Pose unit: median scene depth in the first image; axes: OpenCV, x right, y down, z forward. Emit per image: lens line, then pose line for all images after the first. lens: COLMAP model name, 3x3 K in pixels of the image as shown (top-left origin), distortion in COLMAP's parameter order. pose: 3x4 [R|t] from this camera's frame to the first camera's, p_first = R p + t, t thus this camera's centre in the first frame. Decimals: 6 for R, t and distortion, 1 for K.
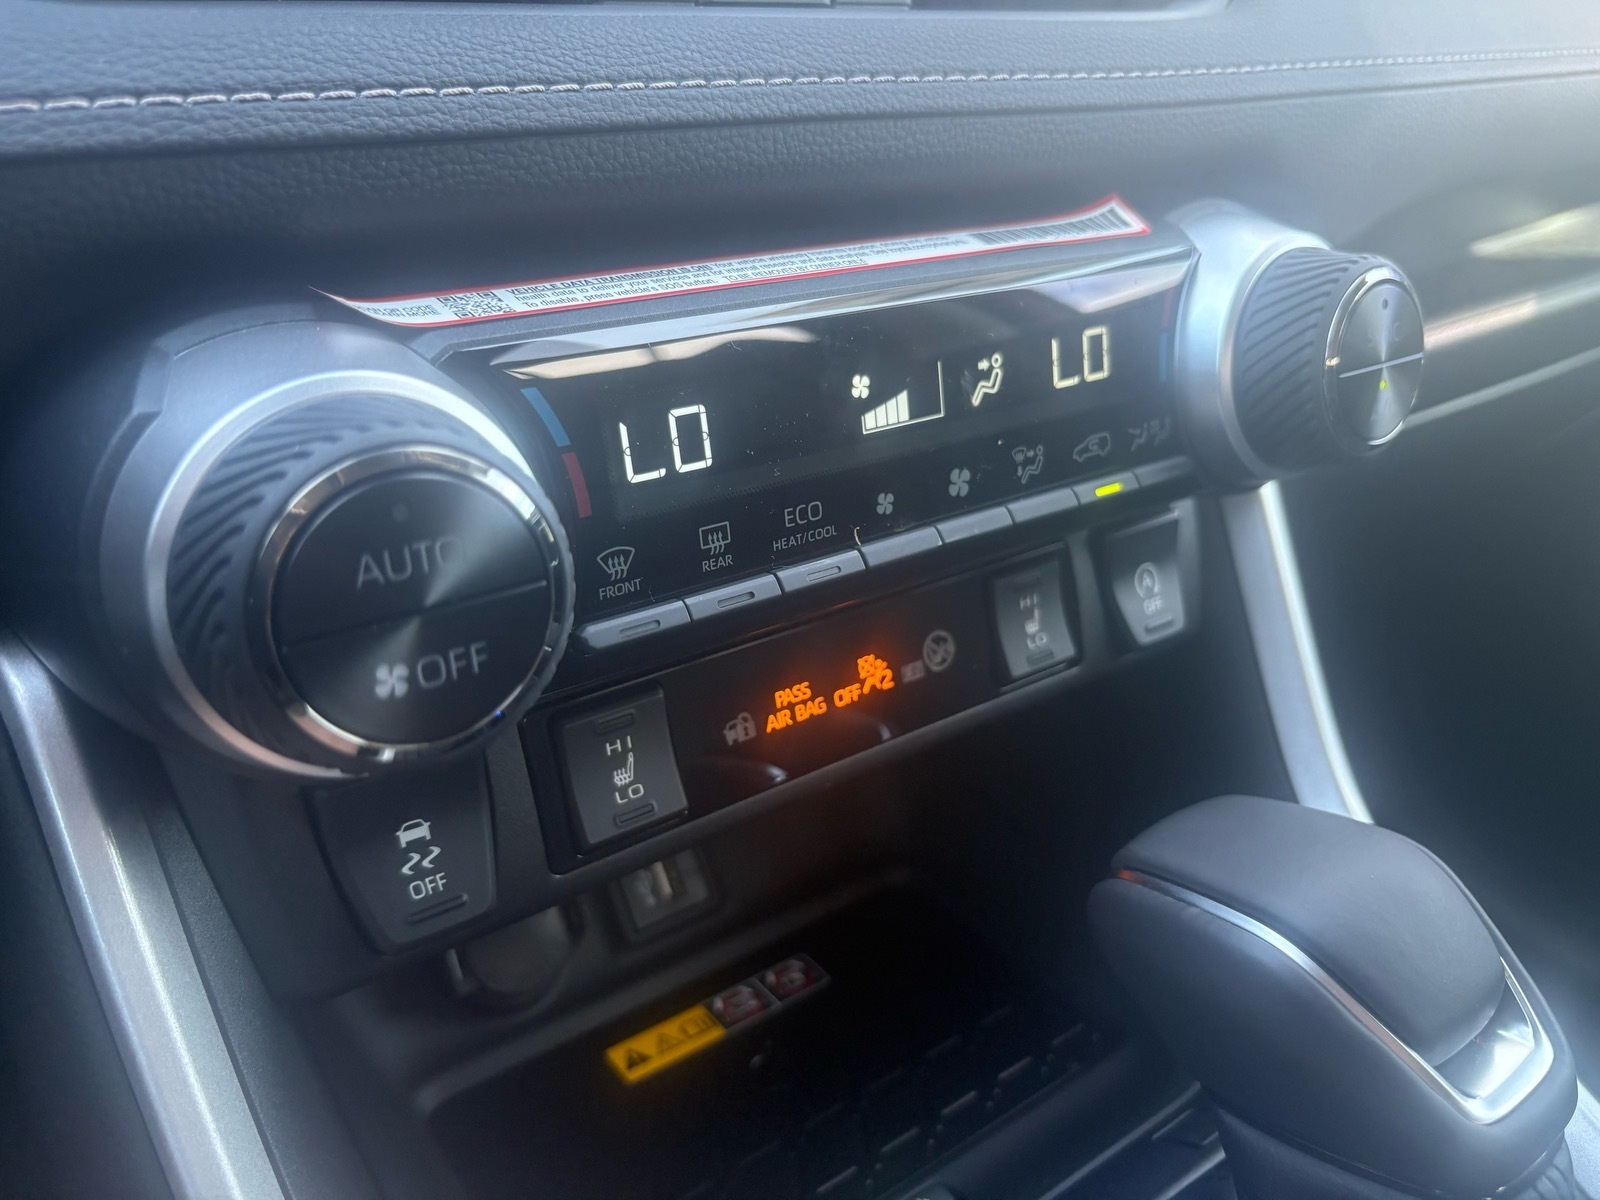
lens RADIAL K [[1260.1, 0, 800.0], [0, 1260.1, 600.0], [0, 0, 1]] dist [0.019803, -0.067161]
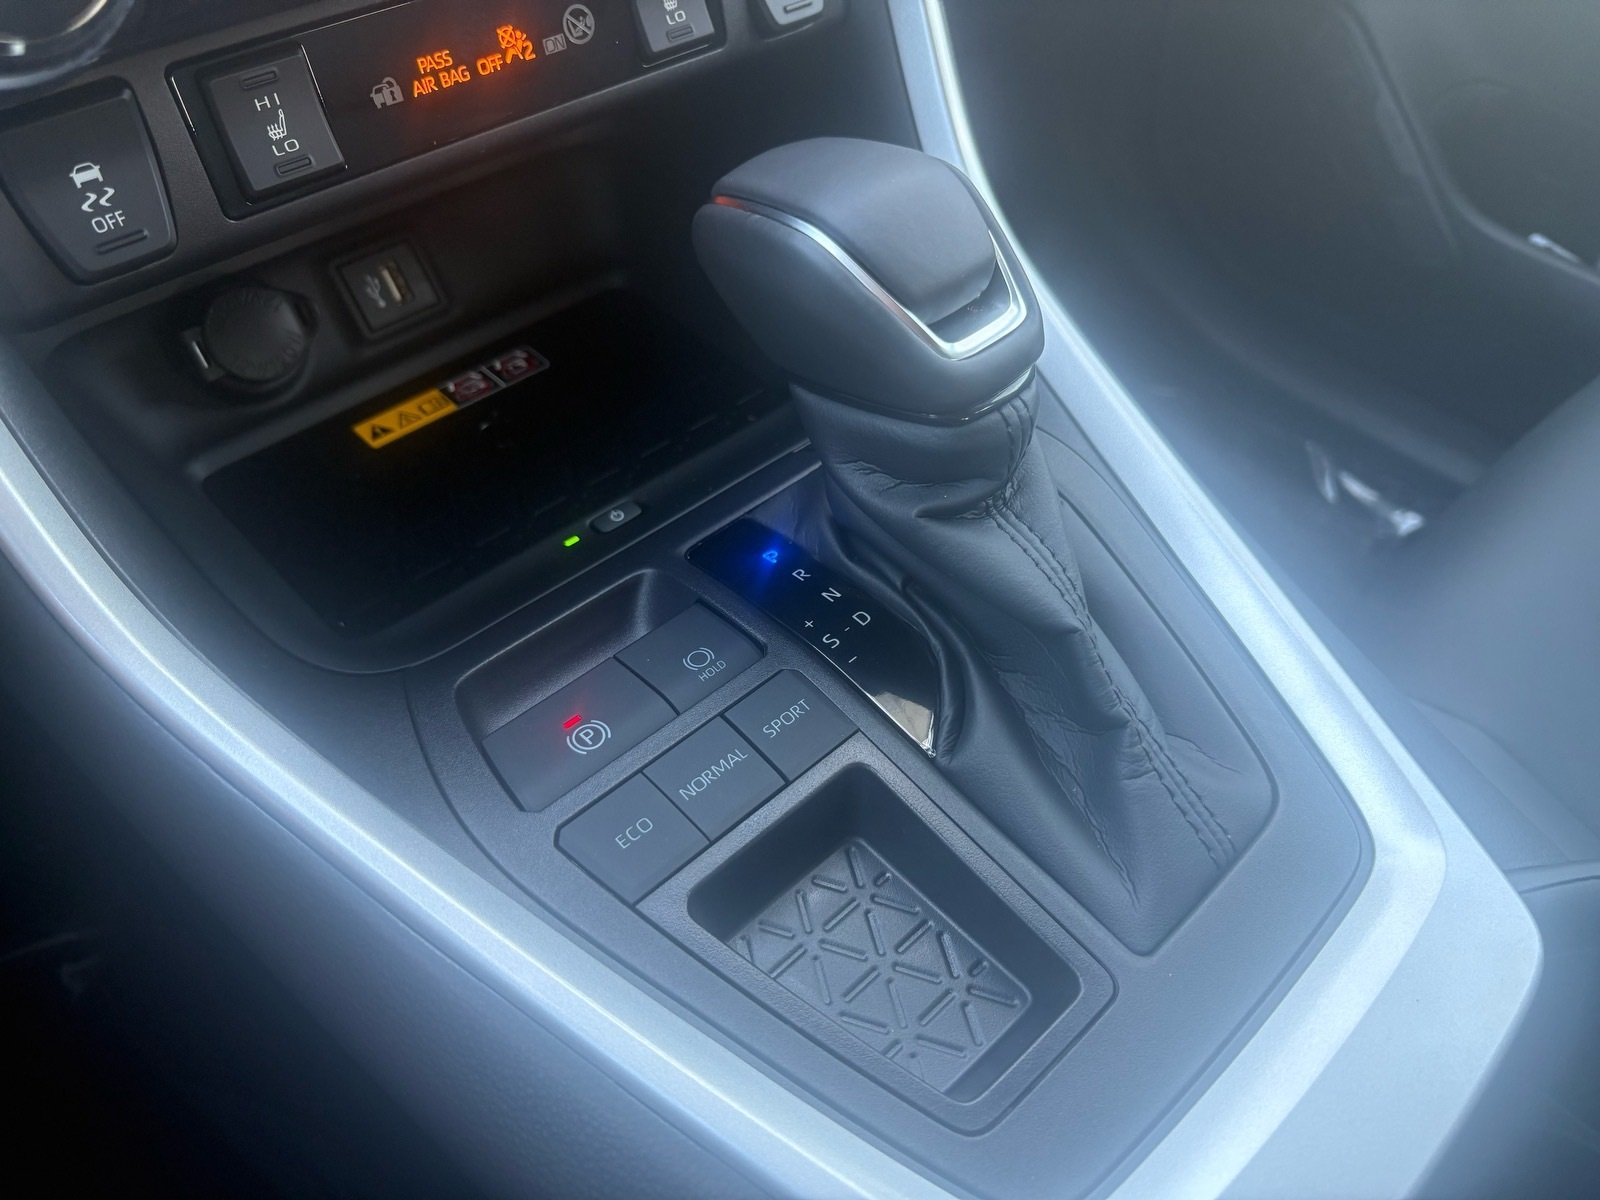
lens RADIAL K [[1260.1, 0, 800.0], [0, 1260.1, 600.0], [0, 0, 1]] dist [0.019803, -0.067161]
pose [[0.992096, -0.071047, 0.103425, 0.163899], [0.027499, 0.927328, 0.373238, 0.108071], [-0.122427, -0.367444, 0.921953, -0.242956]]
